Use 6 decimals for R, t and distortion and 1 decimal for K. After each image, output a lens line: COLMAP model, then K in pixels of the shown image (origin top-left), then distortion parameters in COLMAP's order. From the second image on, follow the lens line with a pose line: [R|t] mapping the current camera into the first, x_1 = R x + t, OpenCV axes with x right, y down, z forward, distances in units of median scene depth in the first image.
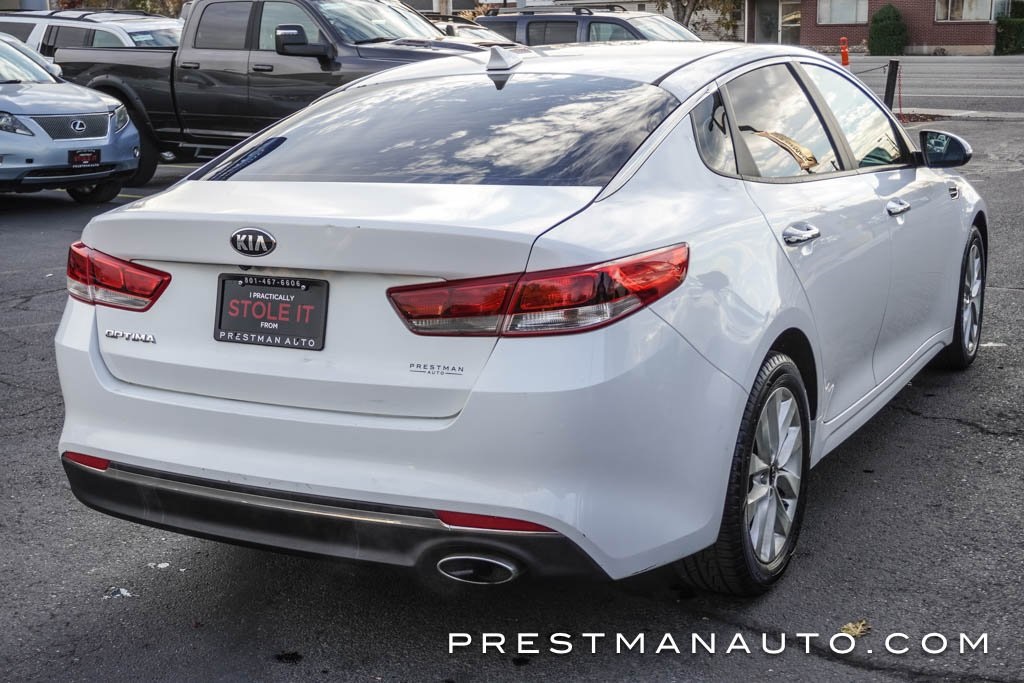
lens RADIAL K [[1349.5, 0, 511.2], [0, 1349.5, 343.3], [0, 0, 1]] dist [0.007536, 0.000000]
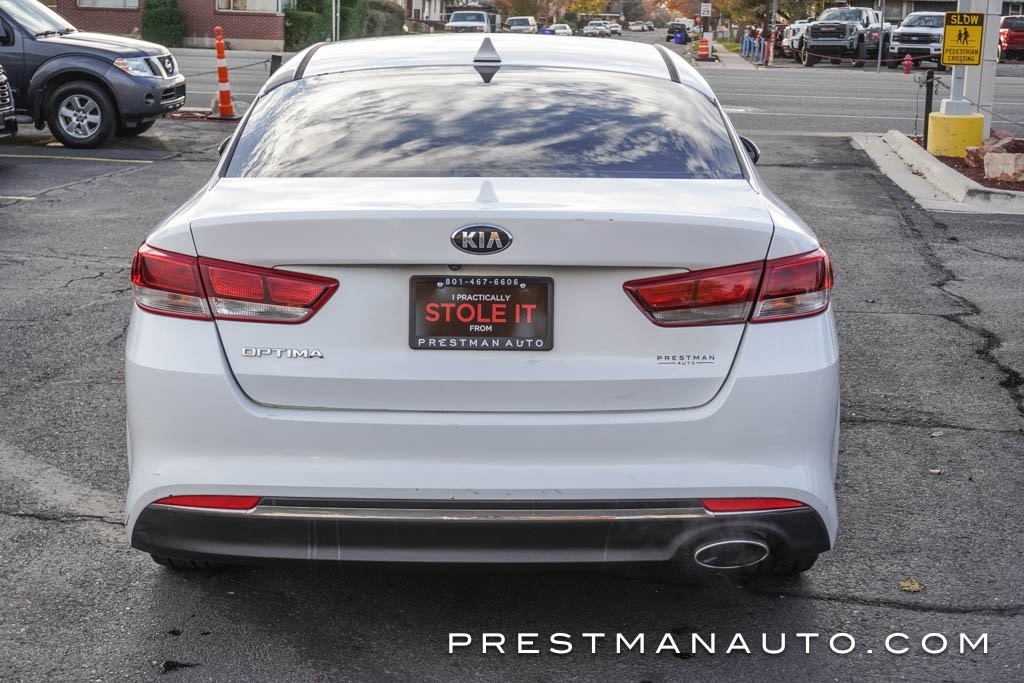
lens RADIAL K [[1612.6, 0, 512.4], [0, 1612.6, 346.4], [0, 0, 1]] dist [0.040426, 0.000000]
pose [[0.874210, -0.054602, 0.482467, -0.703353], [0.067146, 0.997705, -0.008753, 0.010547], [-0.480882, 0.040048, 0.875870, 0.007730]]
